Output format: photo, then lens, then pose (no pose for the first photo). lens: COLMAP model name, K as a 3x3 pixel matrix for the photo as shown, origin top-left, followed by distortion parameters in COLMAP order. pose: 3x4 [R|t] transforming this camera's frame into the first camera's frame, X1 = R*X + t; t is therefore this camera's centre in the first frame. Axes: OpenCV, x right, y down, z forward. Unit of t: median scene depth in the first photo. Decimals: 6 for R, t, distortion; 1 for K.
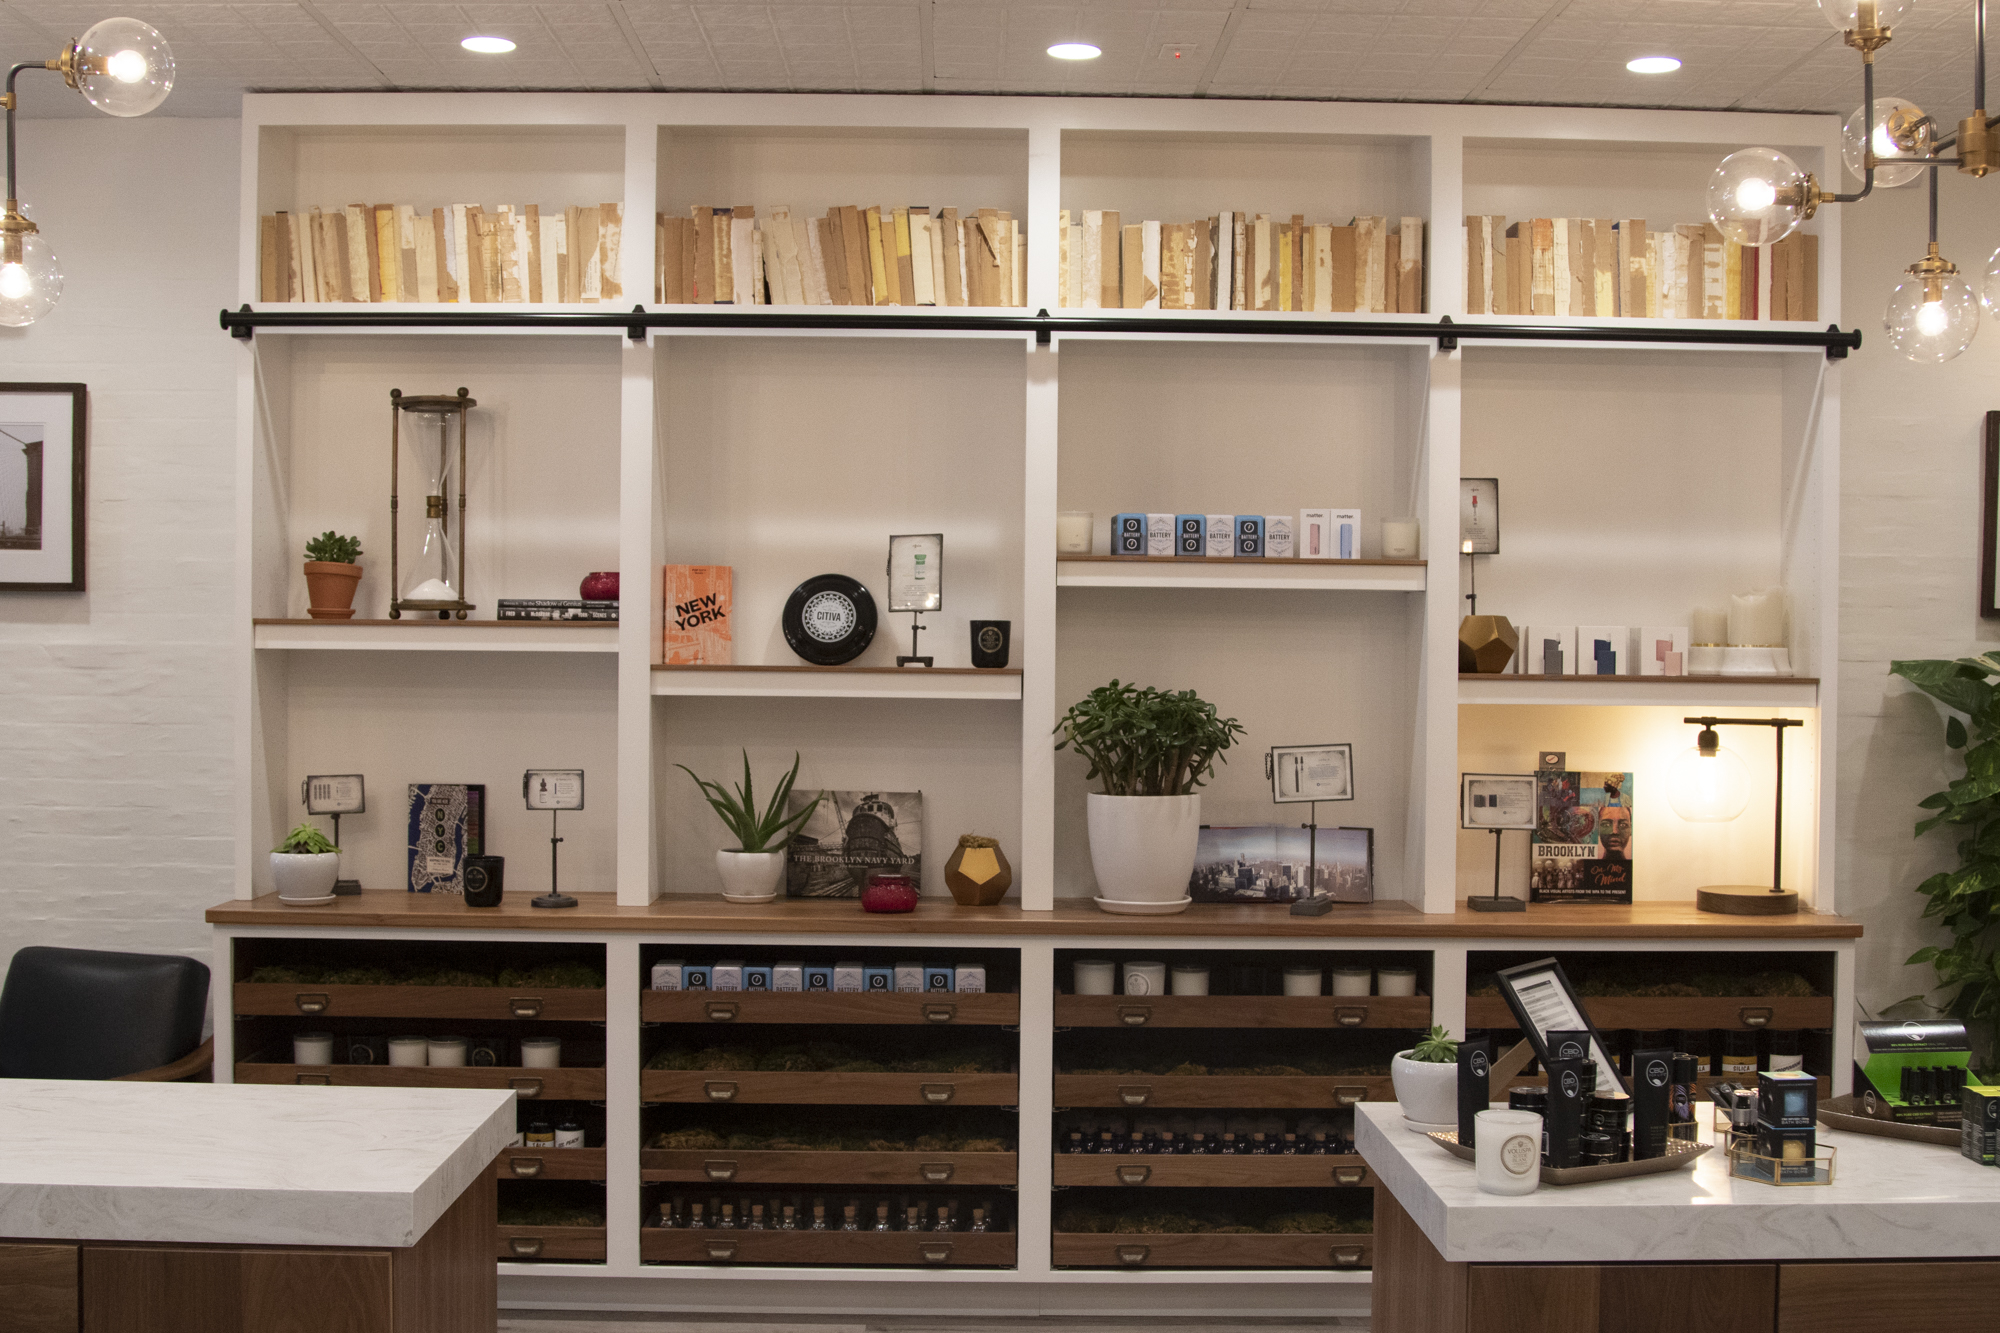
lens RADIAL K [[2275.7, 0, 1000.0], [0, 2275.7, 665.2], [0, 0, 1]] dist [-0.037243, 0.000000]
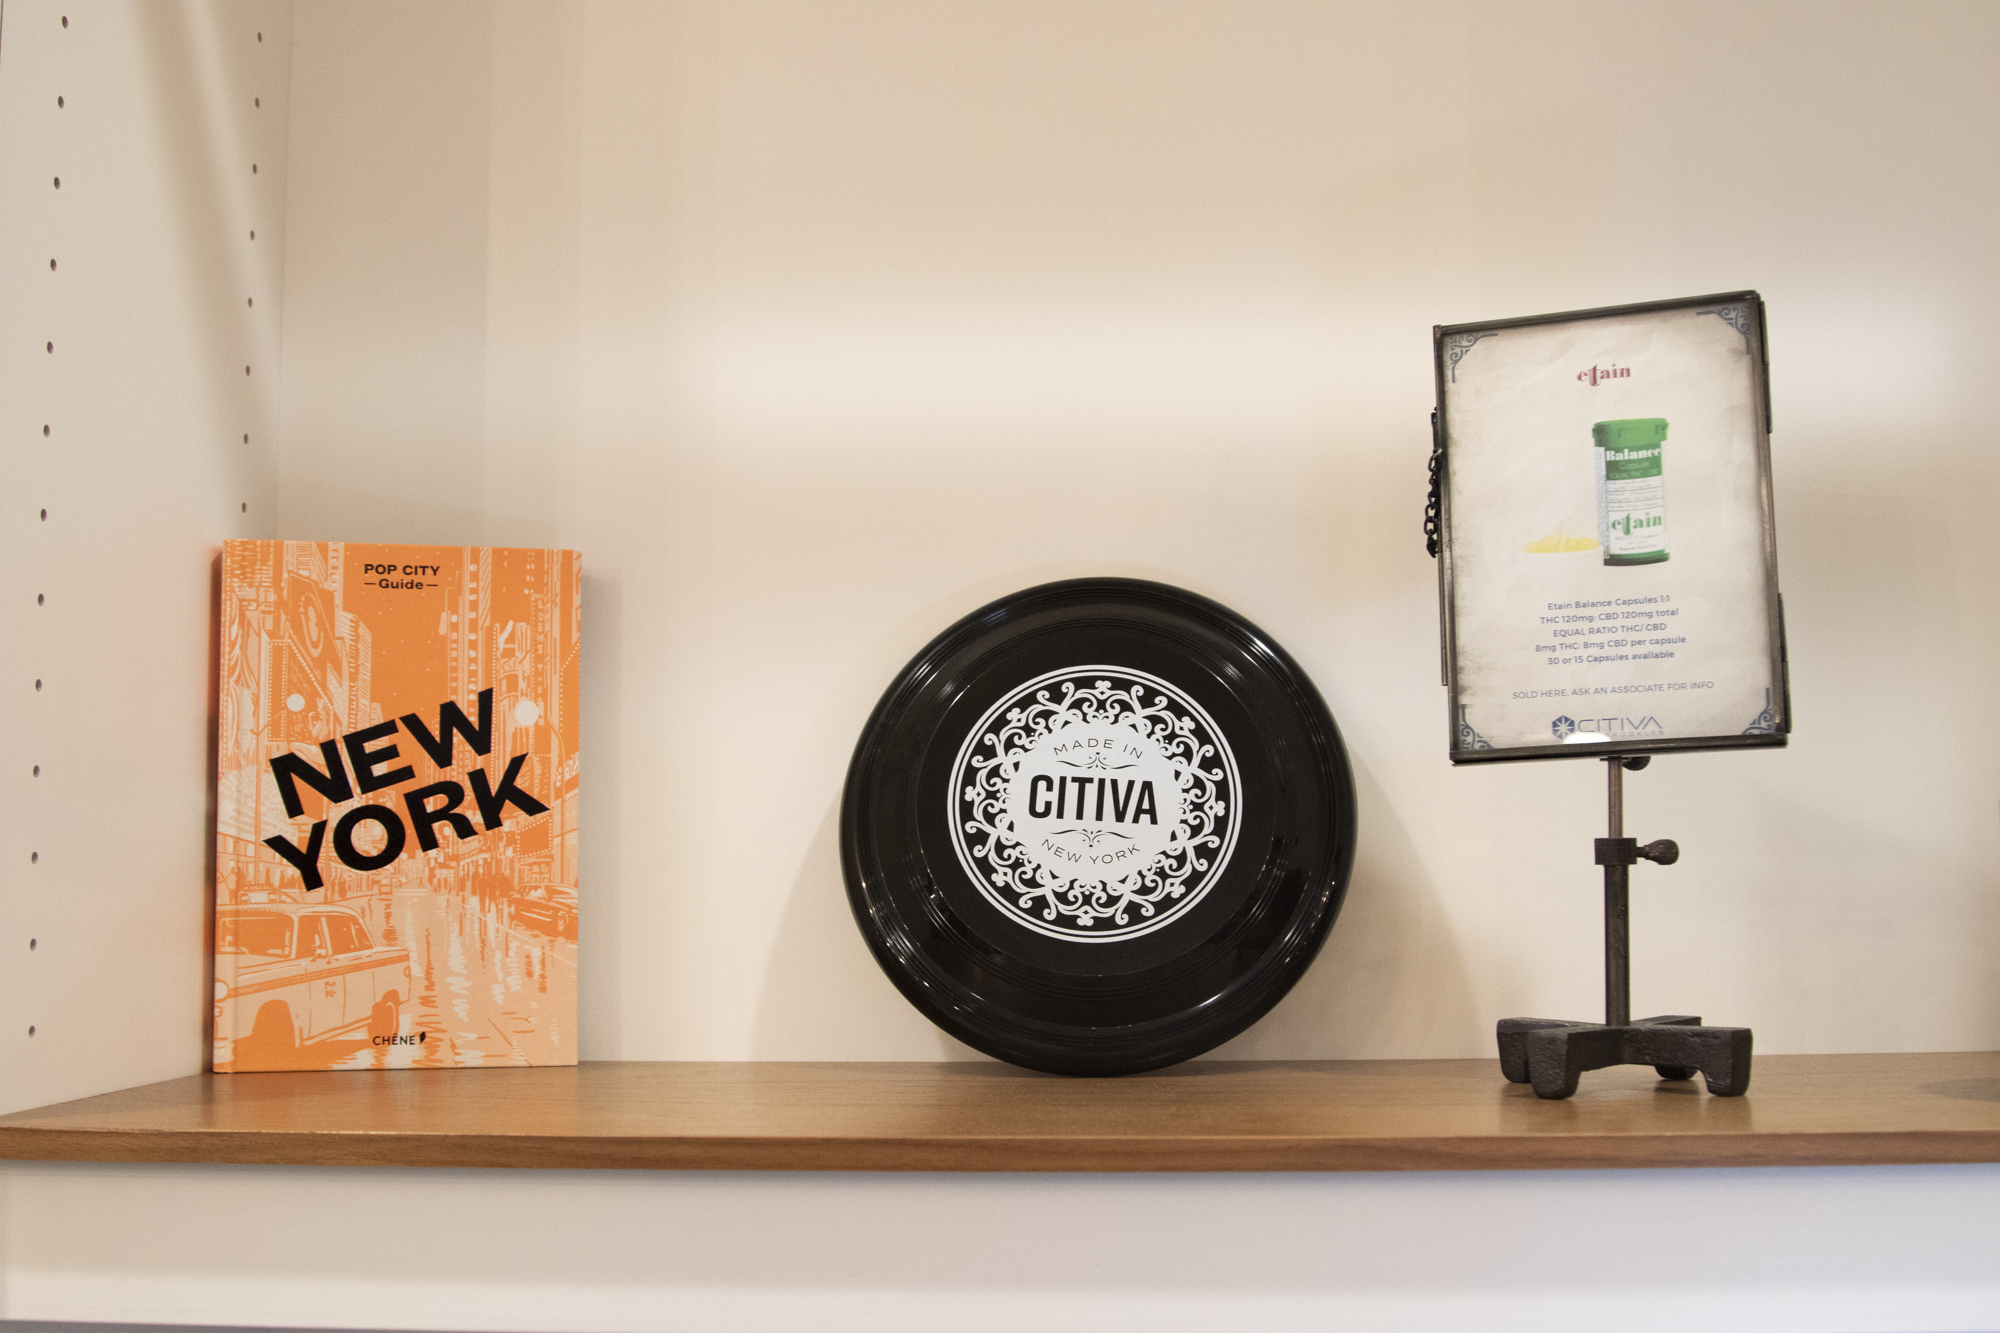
lens RADIAL K [[2275.7, 0, 998.6], [0, 2275.7, 667.8], [0, 0, 1]] dist [-0.037243, 0.000000]
pose [[0.994504, -0.023617, -0.101998, -0.063972], [0.012128, 0.993655, -0.111816, -0.011853], [0.103991, 0.109964, 0.988481, 0.819619]]
